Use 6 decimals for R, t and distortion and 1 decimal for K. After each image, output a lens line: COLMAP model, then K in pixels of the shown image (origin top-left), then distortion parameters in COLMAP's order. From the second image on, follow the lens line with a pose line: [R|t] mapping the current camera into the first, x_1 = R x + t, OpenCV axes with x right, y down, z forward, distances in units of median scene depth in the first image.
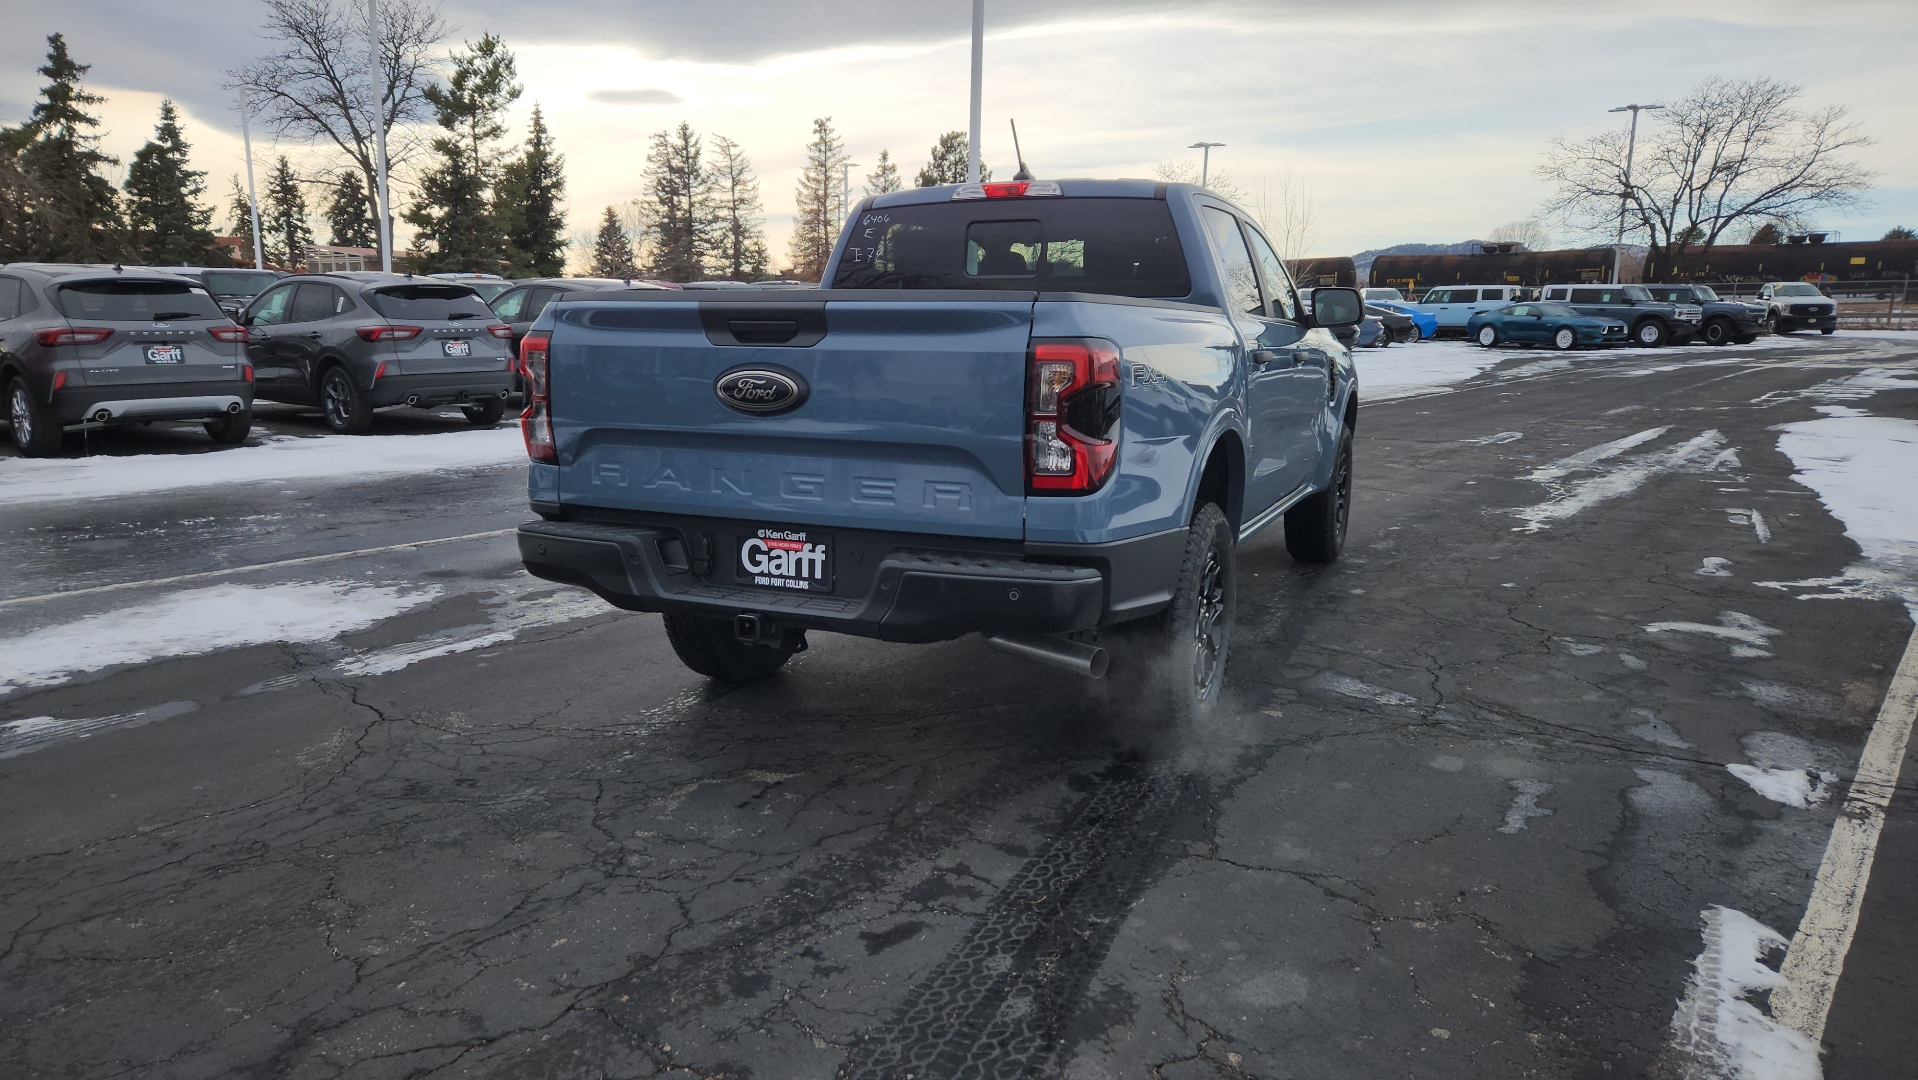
lens RADIAL K [[1279.1, 0, 919.6], [0, 1279.1, 534.7], [0, 0, 1]] dist [0.071897, -0.054407]
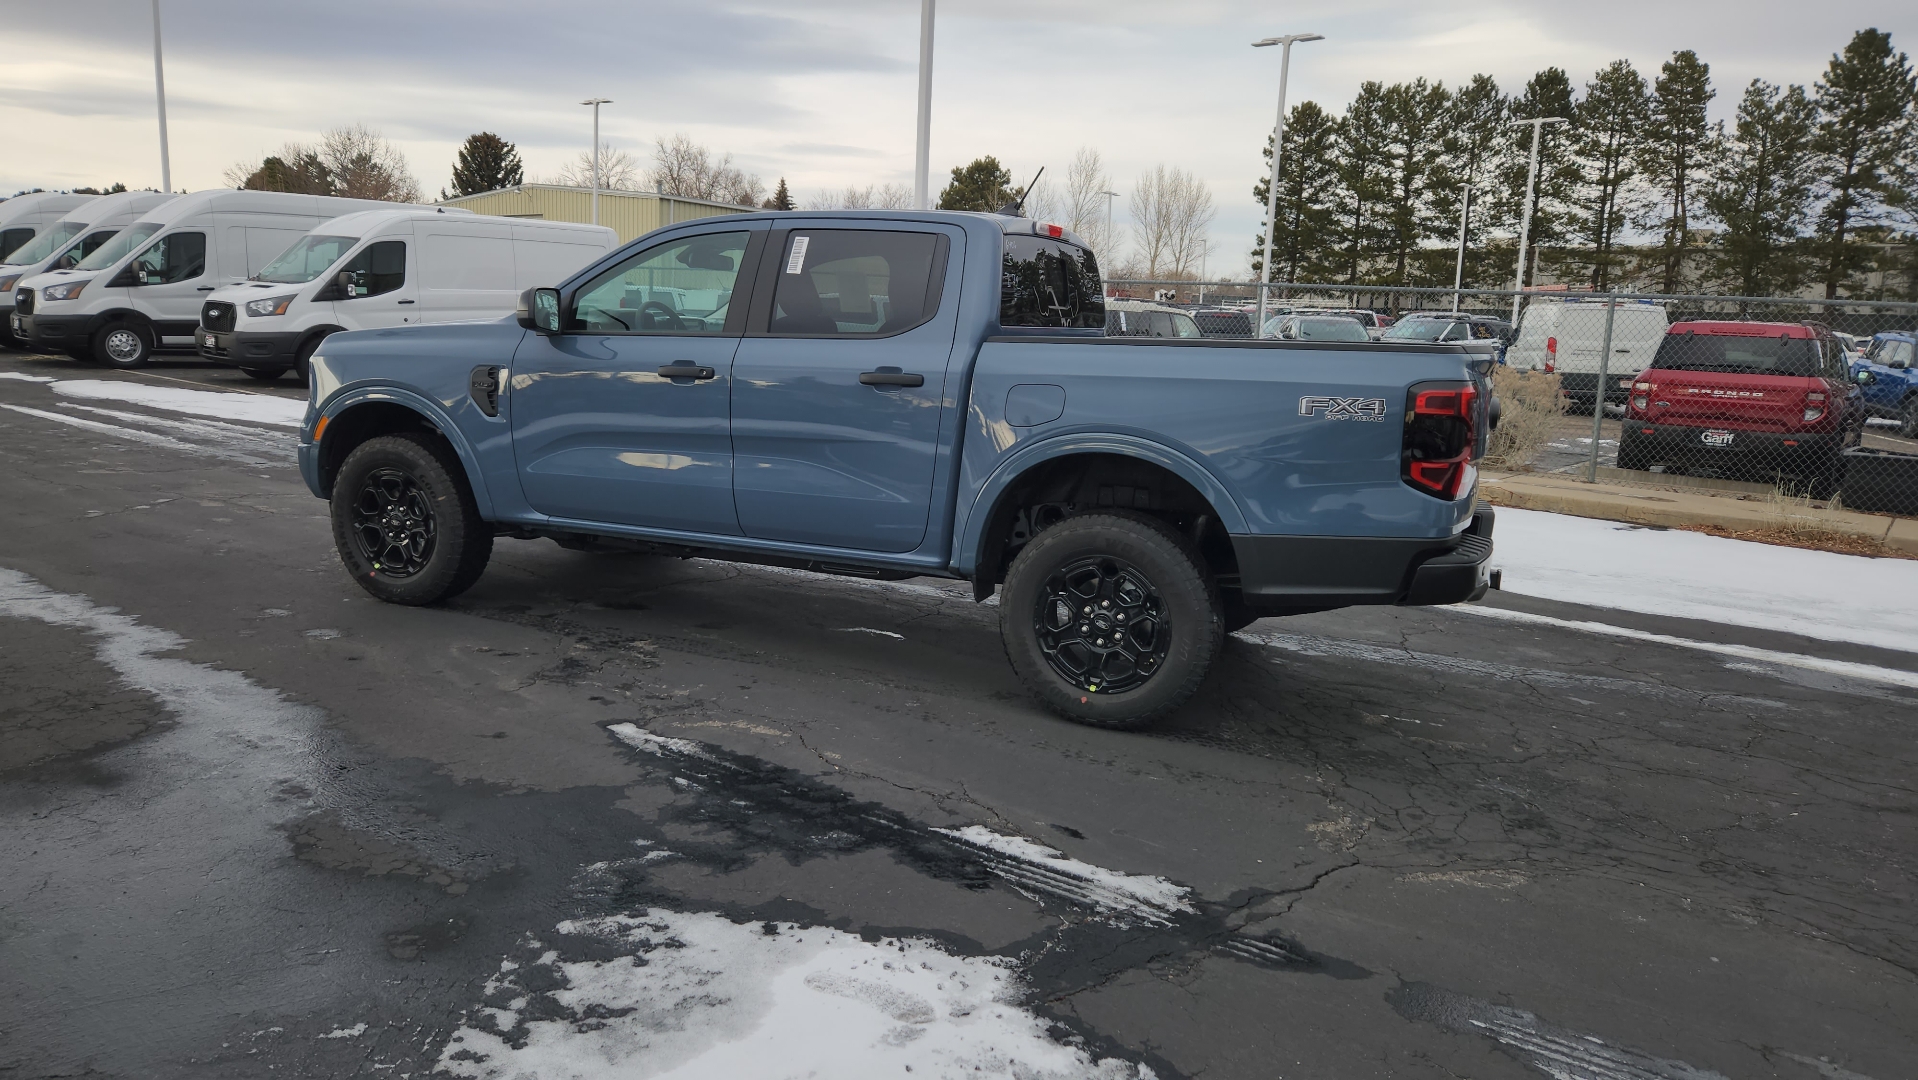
lens RADIAL K [[1279.7, 0, 923.7], [0, 1279.7, 512.4], [0, 0, 1]] dist [0.071551, -0.058593]
pose [[-0.016908, -0.156323, 0.987561, -1.009742], [0.125928, 0.979505, 0.157204, -0.202674], [-0.991895, 0.127019, 0.003124, 1.059658]]
